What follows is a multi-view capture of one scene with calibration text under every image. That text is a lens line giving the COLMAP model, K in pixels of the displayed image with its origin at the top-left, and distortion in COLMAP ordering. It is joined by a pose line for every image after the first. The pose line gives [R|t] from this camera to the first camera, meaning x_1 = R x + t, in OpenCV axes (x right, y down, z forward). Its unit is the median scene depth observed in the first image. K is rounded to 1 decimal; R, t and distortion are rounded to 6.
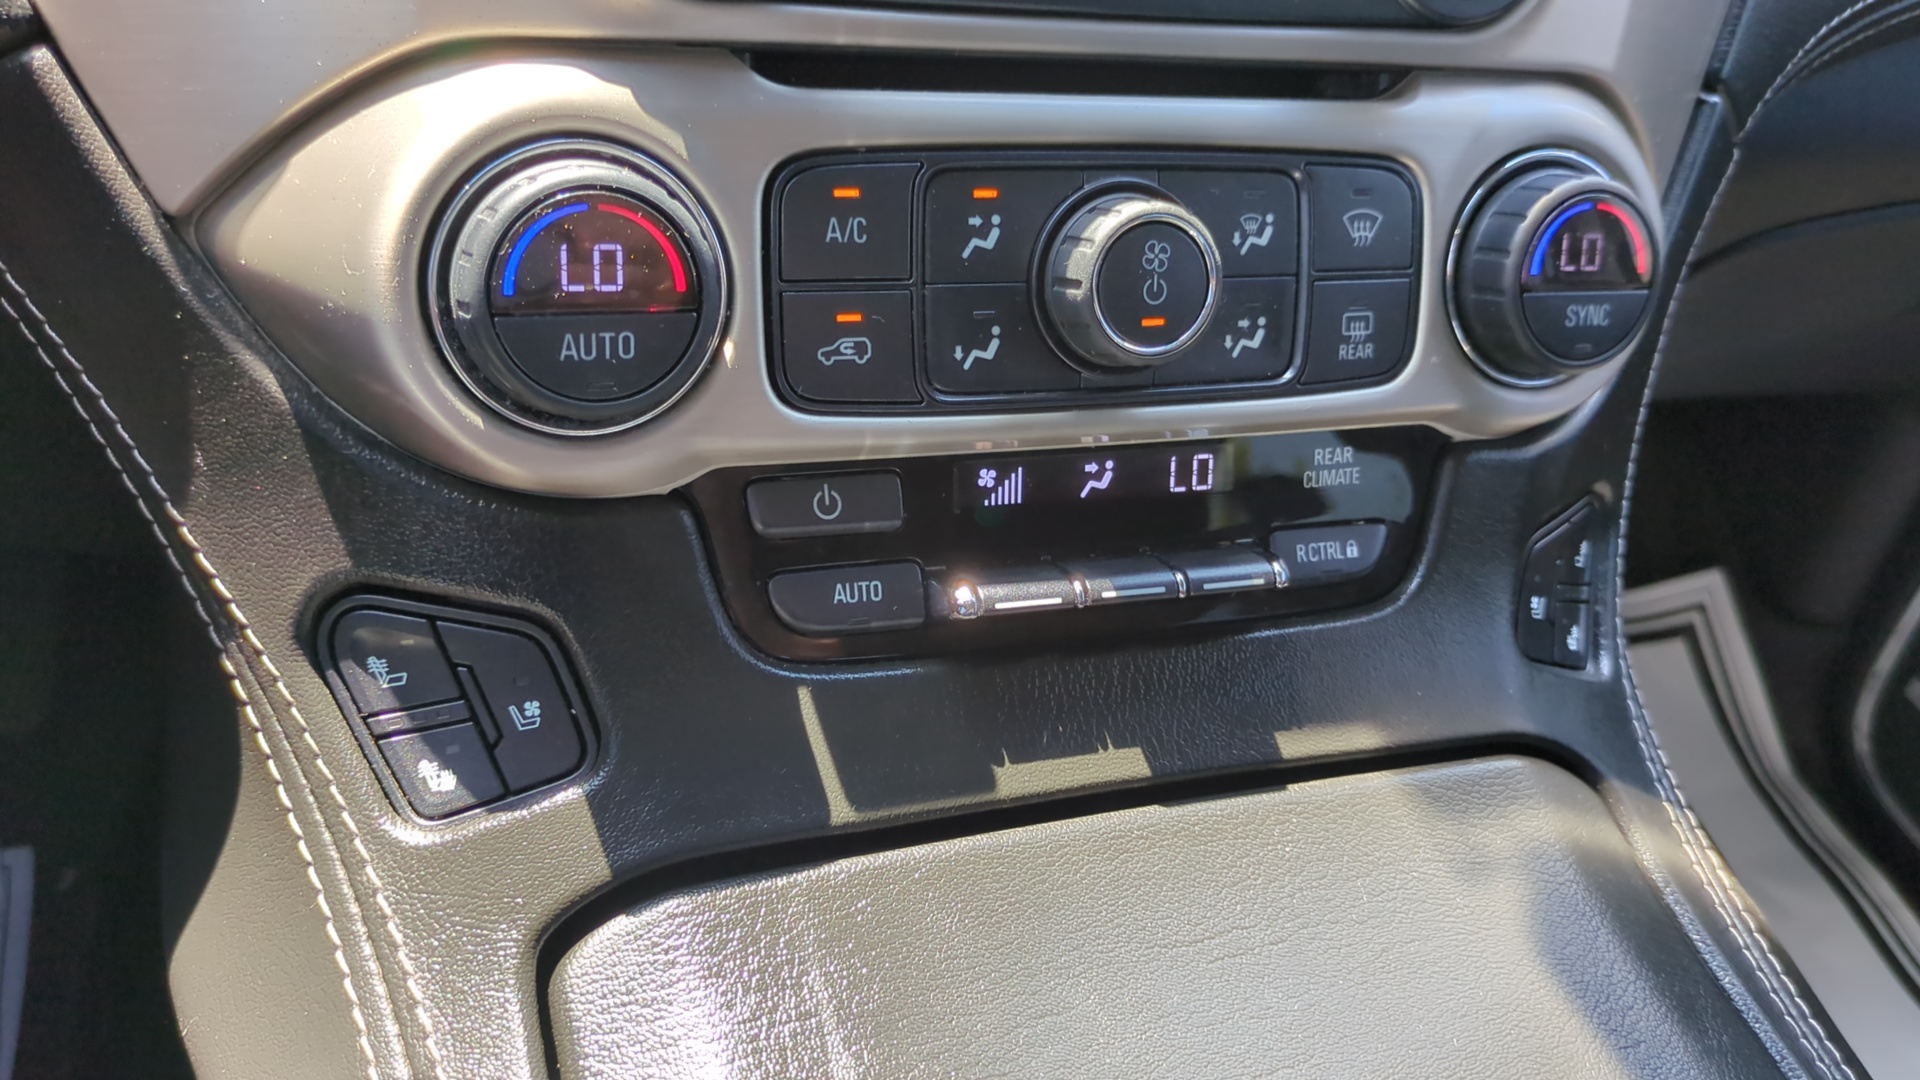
lens RADIAL K [[1611.6, 0, 967.1], [0, 1611.6, 527.4], [0, 0, 1]] dist [0.044594, -0.079476]
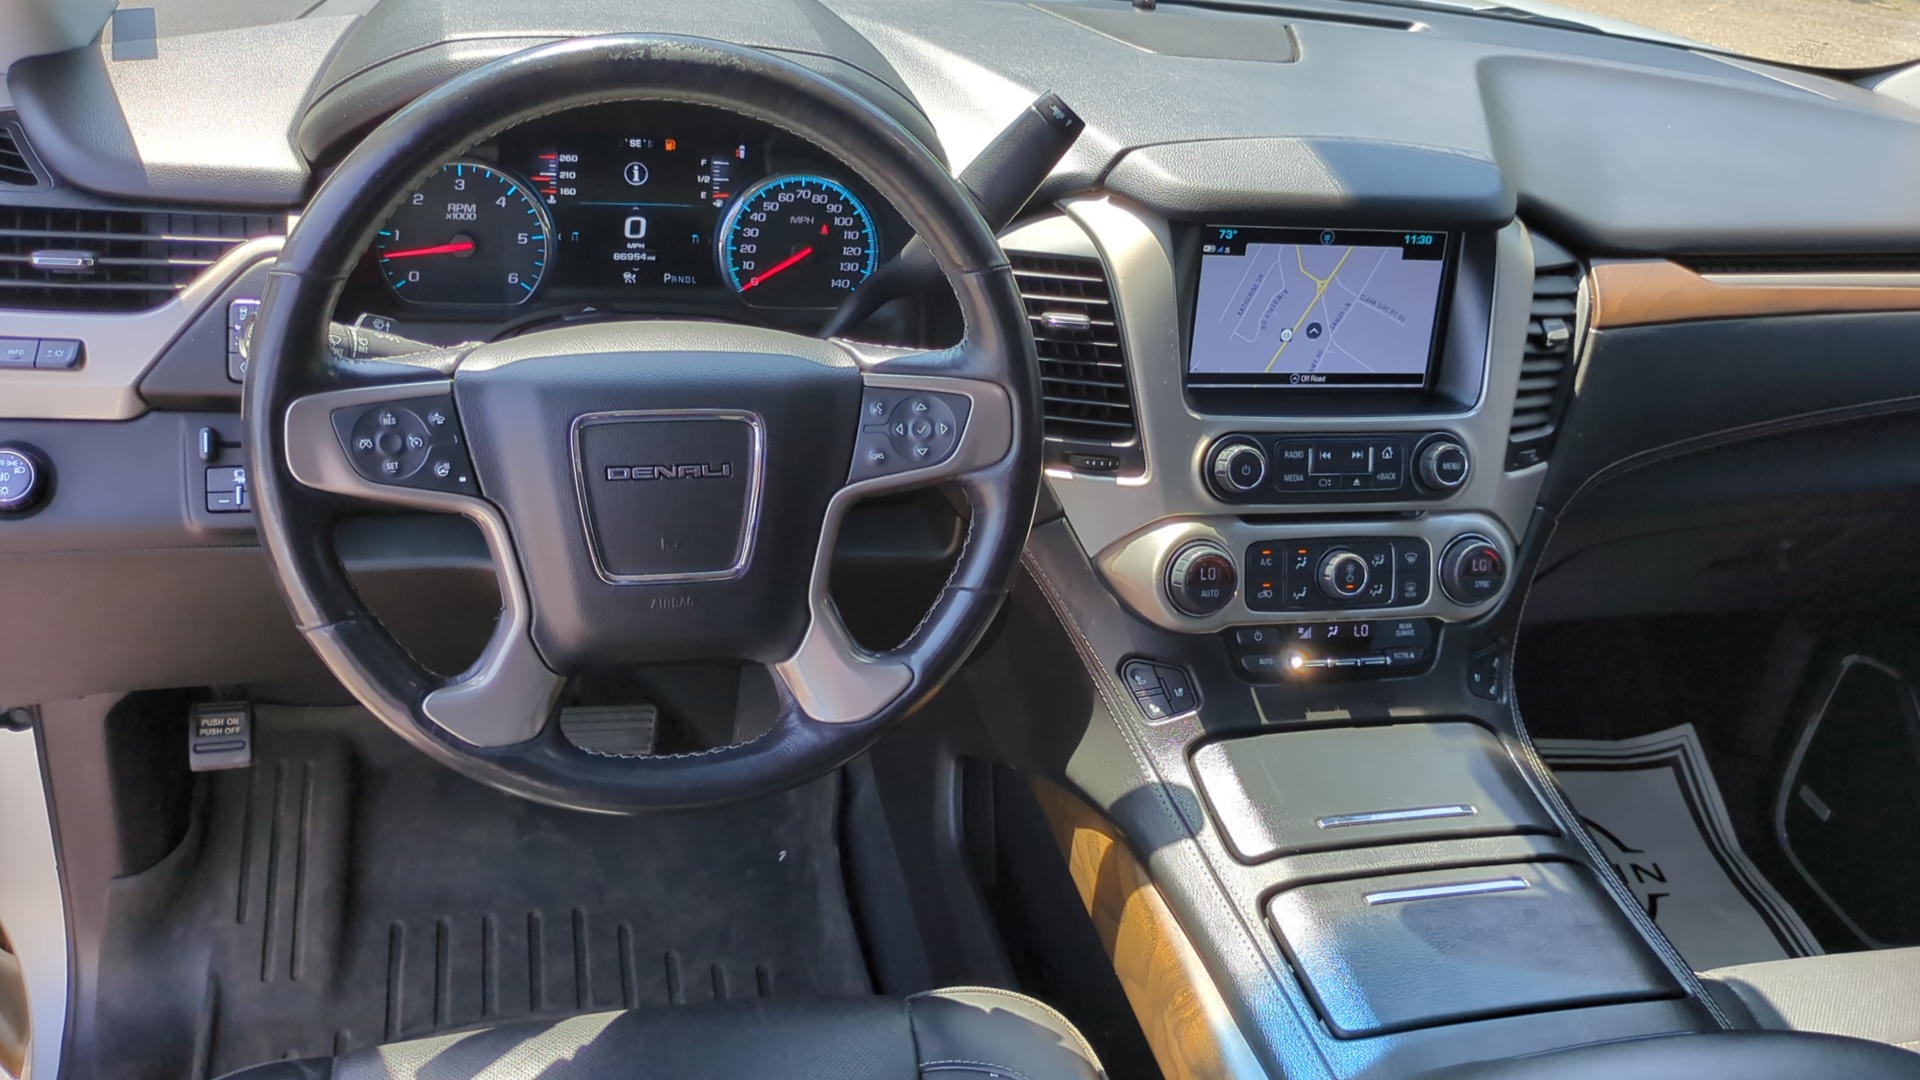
lens RADIAL K [[1611.6, 0, 971.5], [0, 1611.6, 529.6], [0, 0, 1]] dist [0.044594, -0.079476]
pose [[0.995617, 0.000227, -0.093521, -0.381747], [-0.013087, 0.990496, -0.136919, 0.247568], [0.092601, 0.137543, 0.986158, -2.609375]]
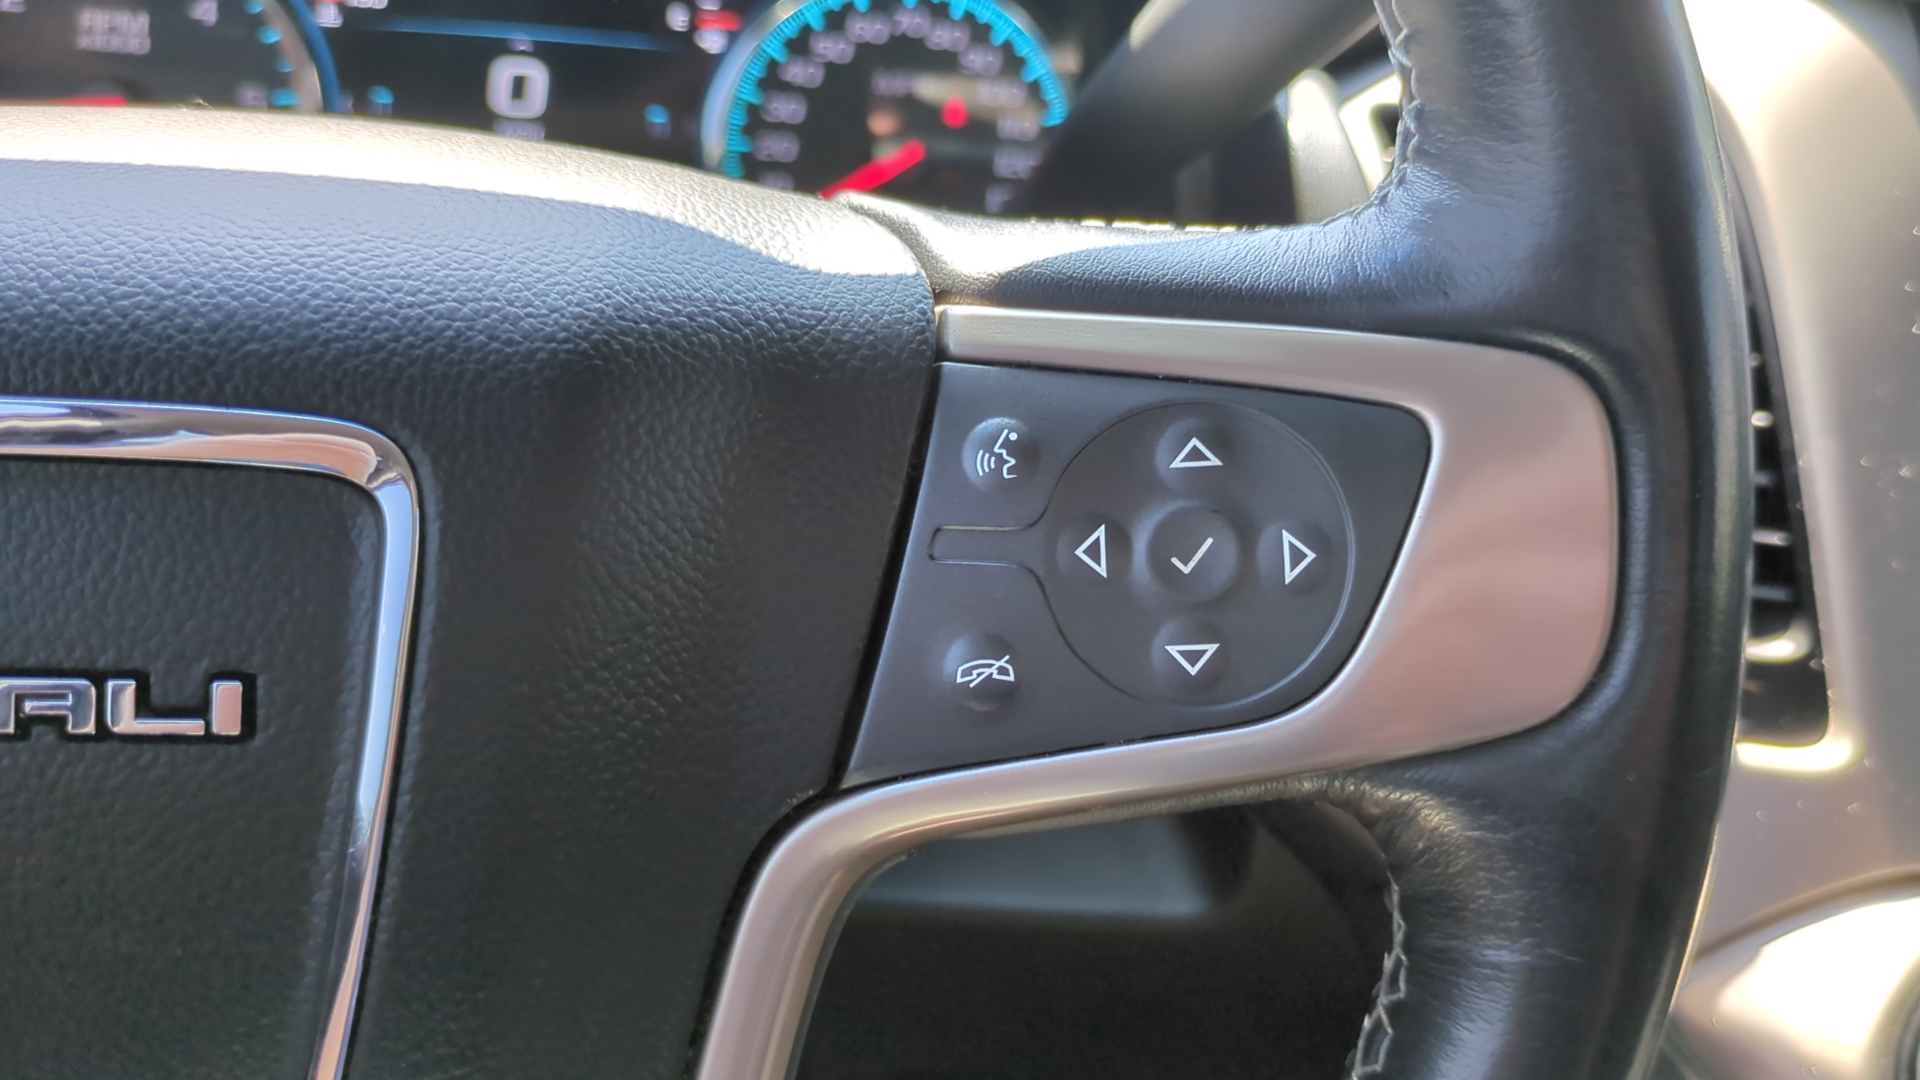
lens RADIAL K [[1611.6, 0, 960.3], [0, 1611.6, 522.5], [0, 0, 1]] dist [0.044594, -0.079476]
pose [[0.971721, 0.028713, -0.234380, -0.679509], [-0.085114, 0.968447, -0.234236, -0.176917], [0.220259, 0.247561, 0.943504, -0.438560]]
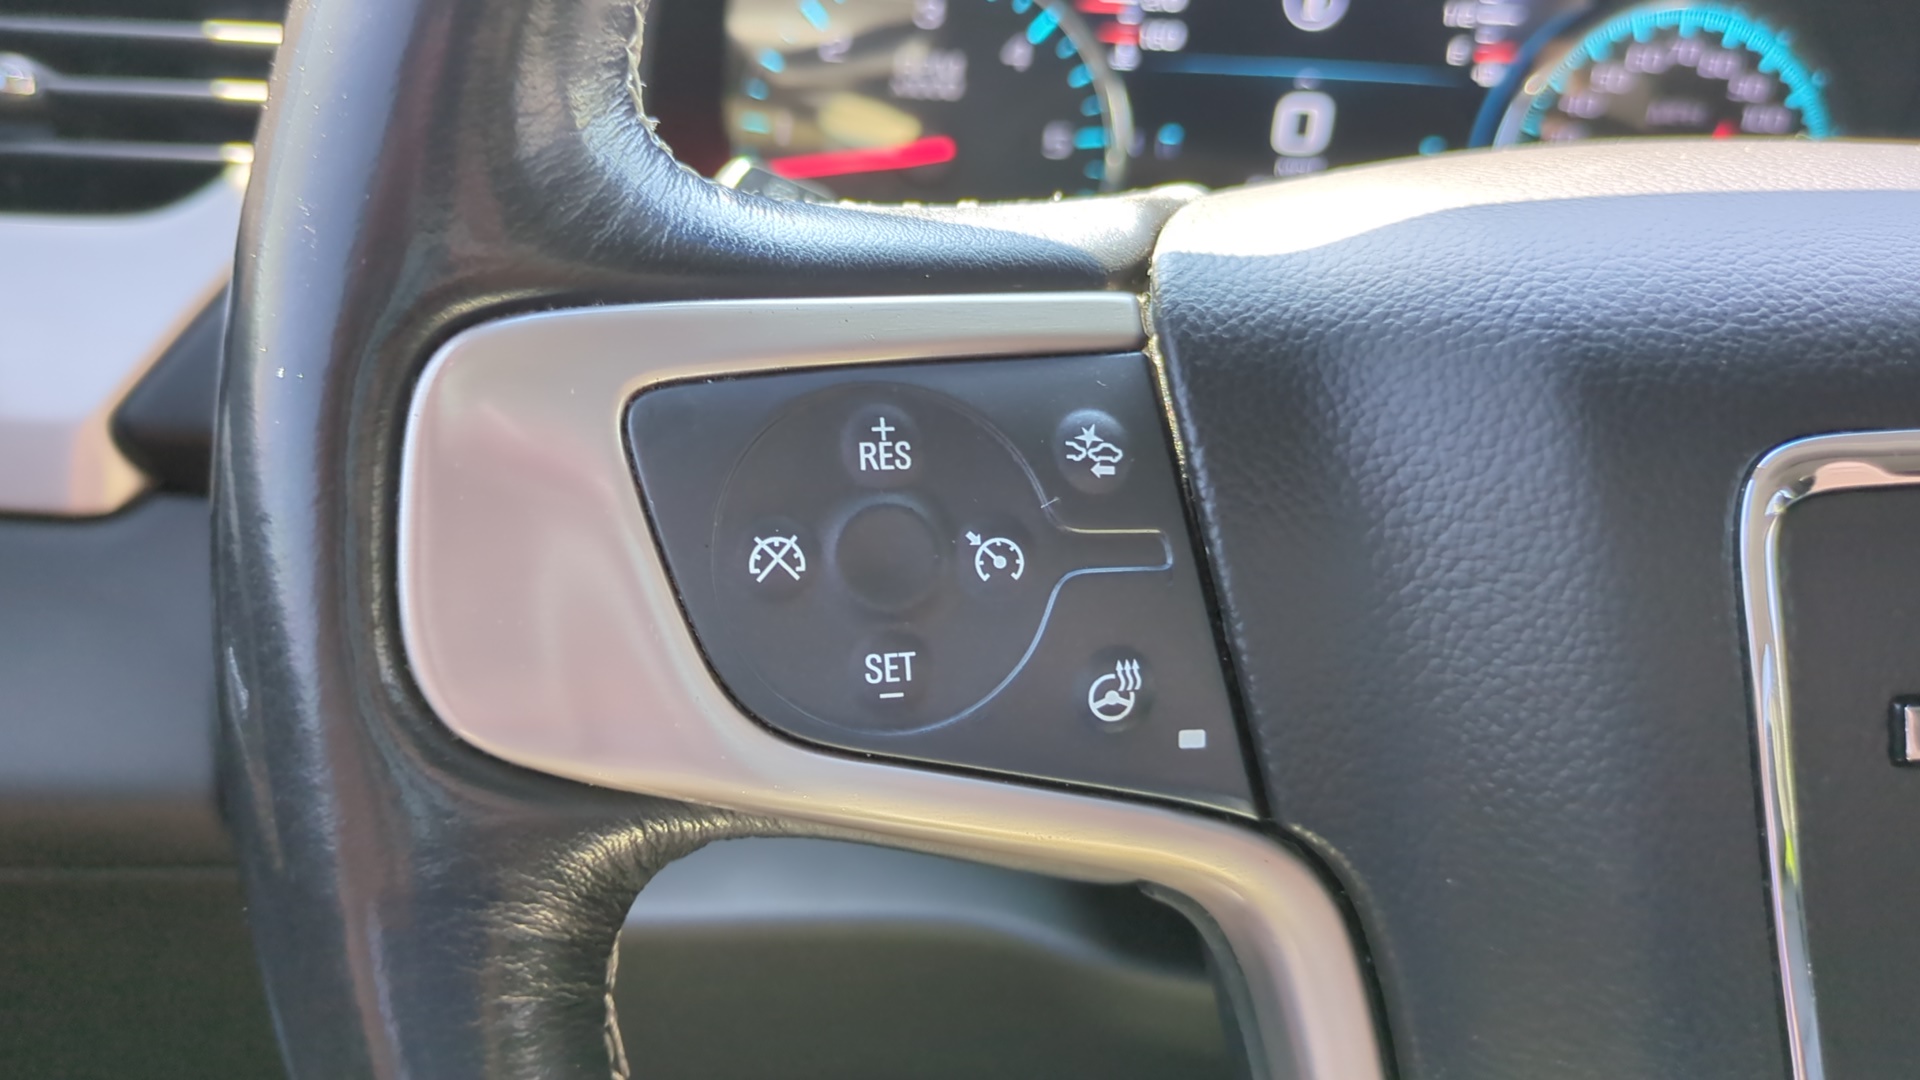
lens RADIAL K [[1611.6, 0, 973.4], [0, 1611.6, 541.4], [0, 0, 1]] dist [0.044594, -0.079476]
pose [[0.968490, 0.012688, -0.248729, -1.404635], [-0.073628, 0.968648, -0.237275, -0.117848], [0.237921, 0.248112, 0.939060, -0.629000]]
